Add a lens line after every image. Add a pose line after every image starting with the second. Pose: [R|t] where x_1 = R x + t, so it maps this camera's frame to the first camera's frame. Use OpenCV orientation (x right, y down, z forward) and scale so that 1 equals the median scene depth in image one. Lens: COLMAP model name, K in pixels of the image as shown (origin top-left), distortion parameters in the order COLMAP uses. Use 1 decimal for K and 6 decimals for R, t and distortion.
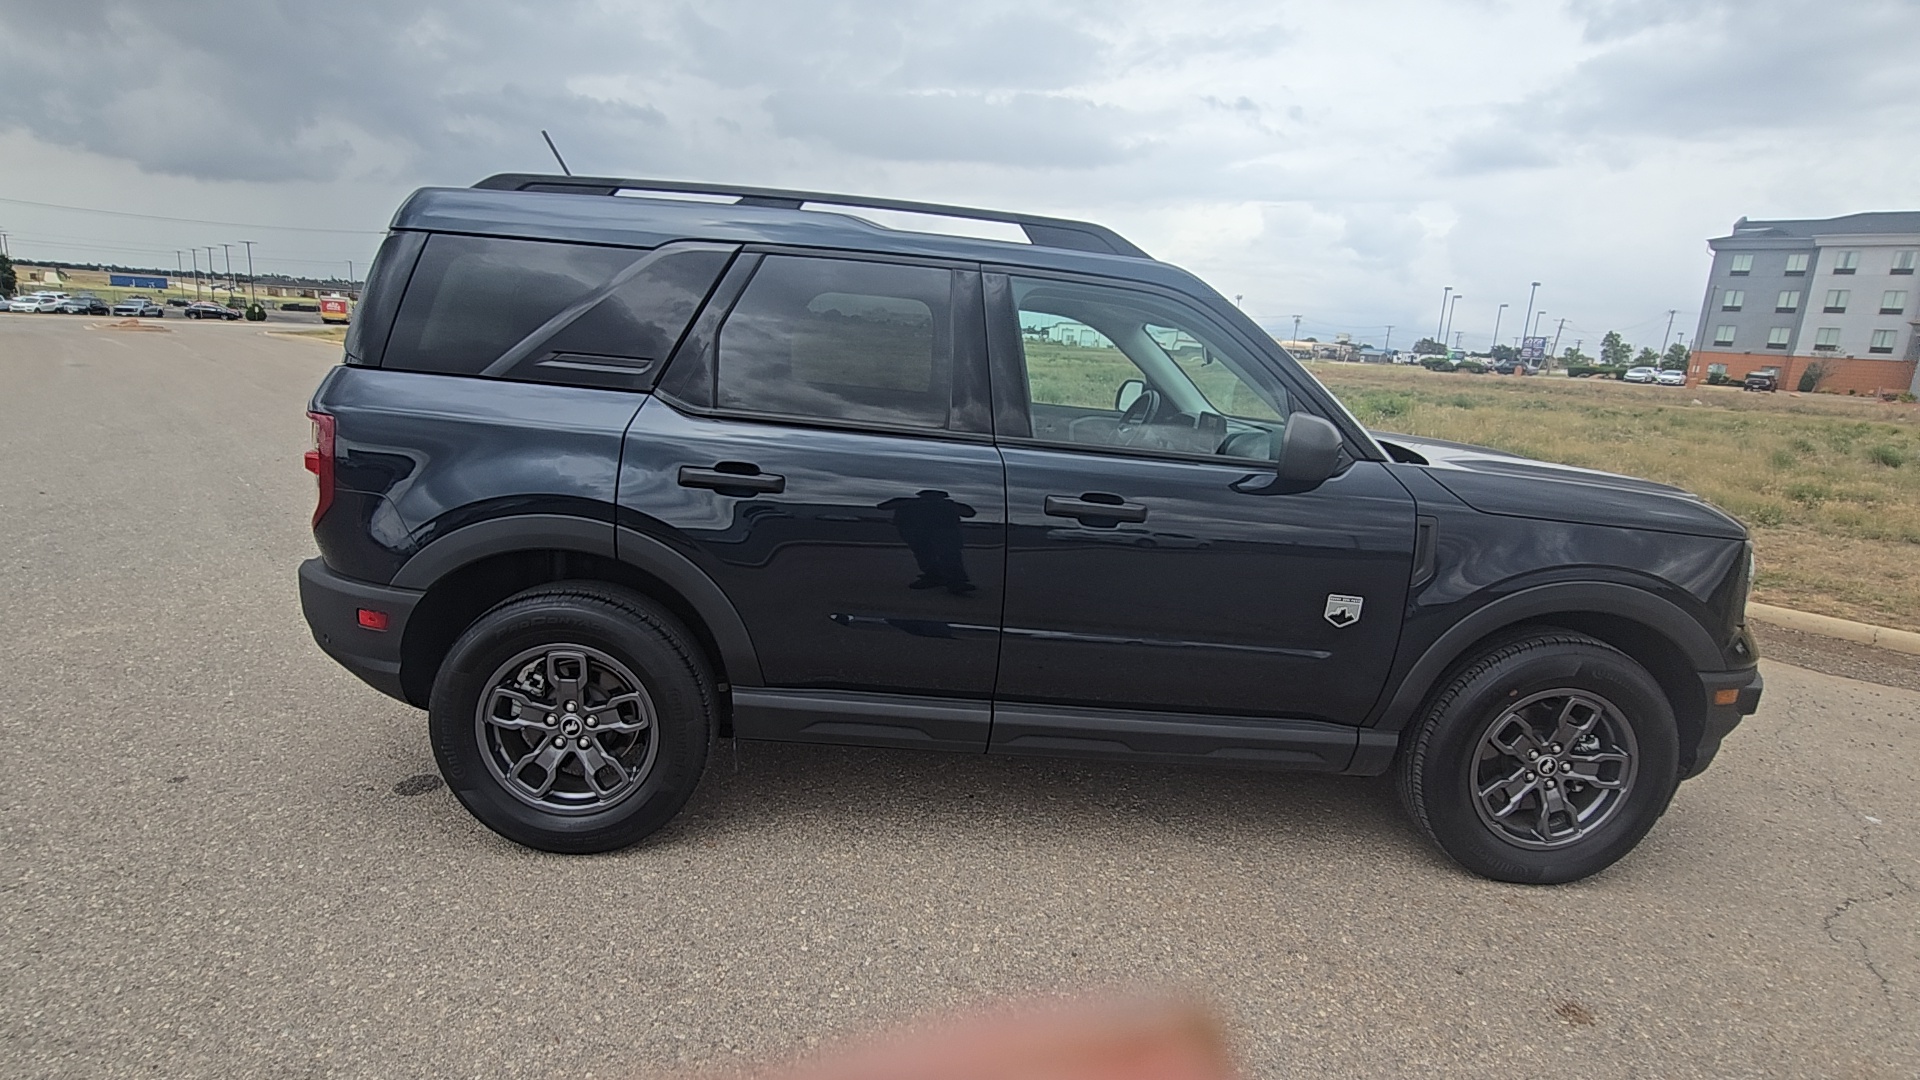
lens RADIAL K [[813.7, 0, 921.9], [0, 813.7, 549.2], [0, 0, 1]] dist [0.003113, -0.000399]
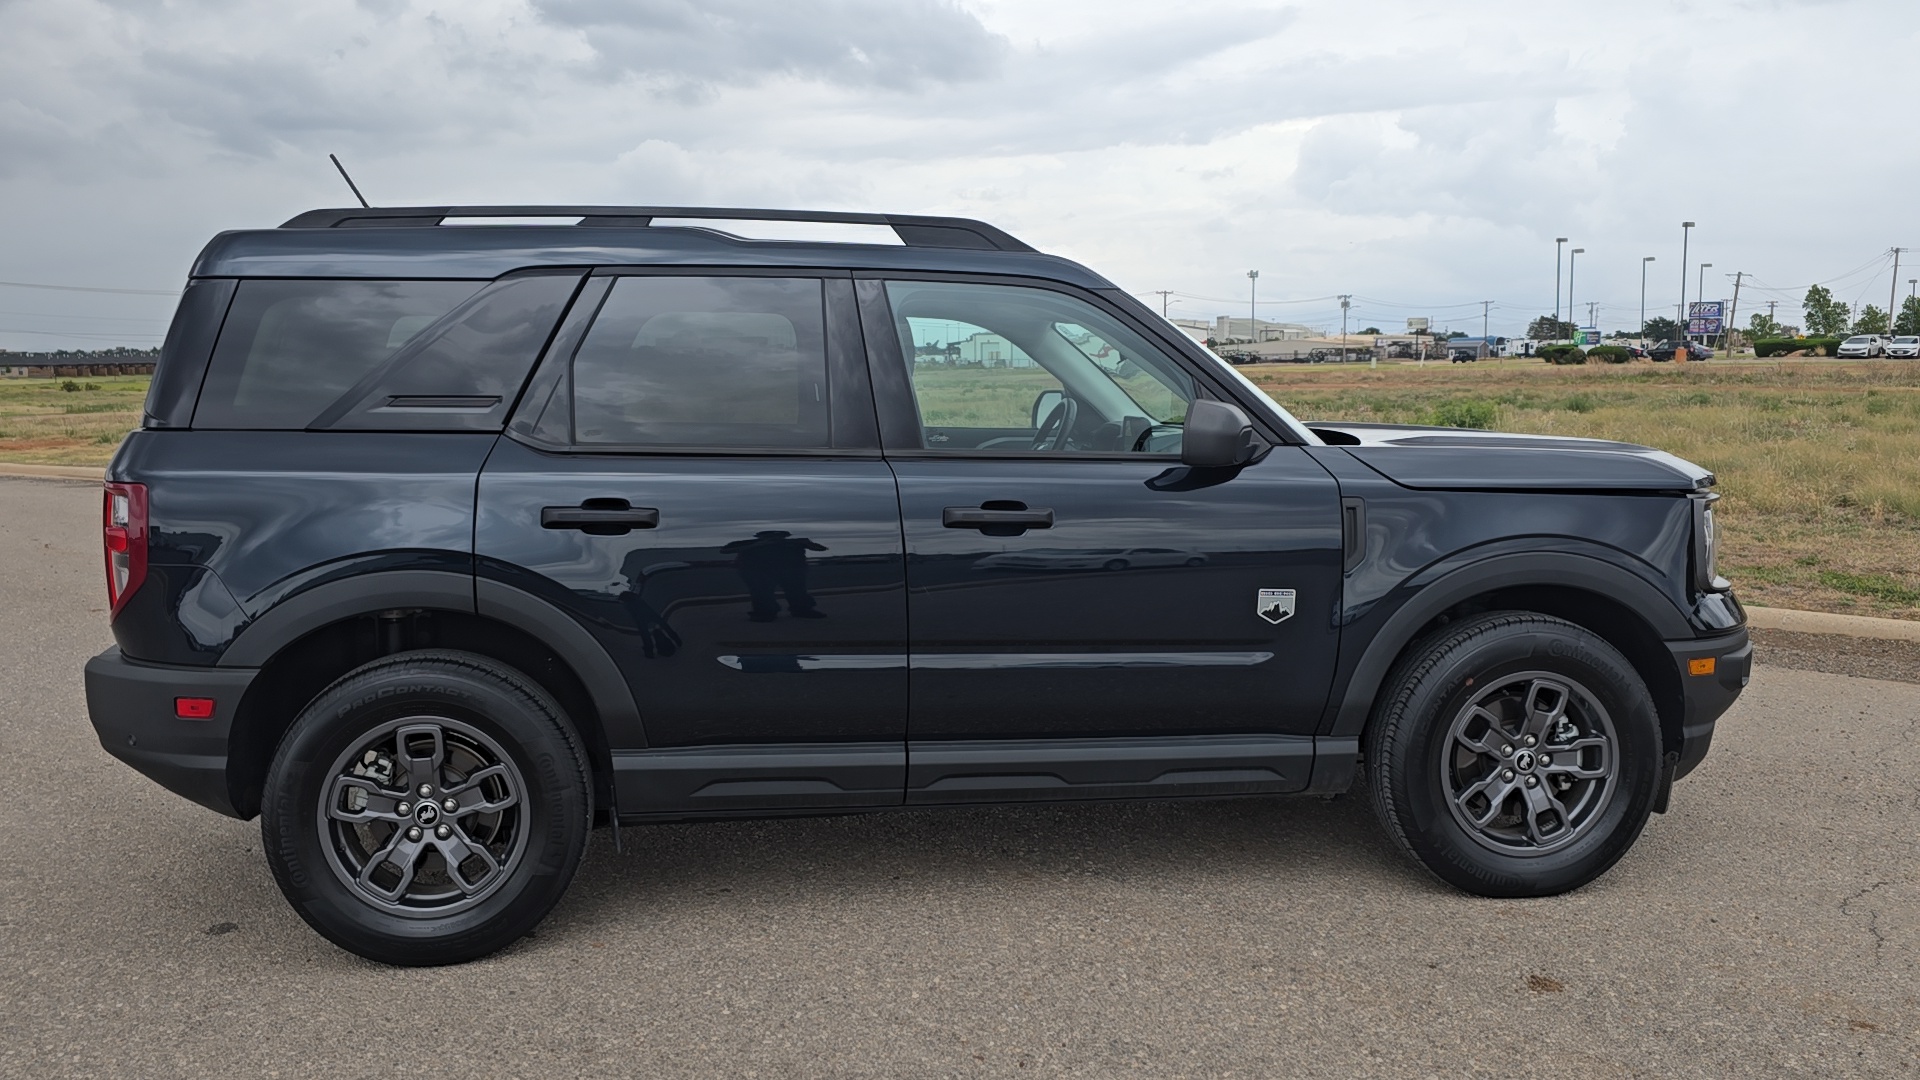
lens RADIAL K [[1589.7, 0, 952.5], [0, 1589.7, 546.1], [0, 0, 1]] dist [0.000961, 0.005858]
pose [[0.988080, -0.089253, 0.125423, -0.059328], [0.106737, 0.984323, -0.140414, 0.211572], [-0.110925, 0.152128, 0.982116, -0.695476]]
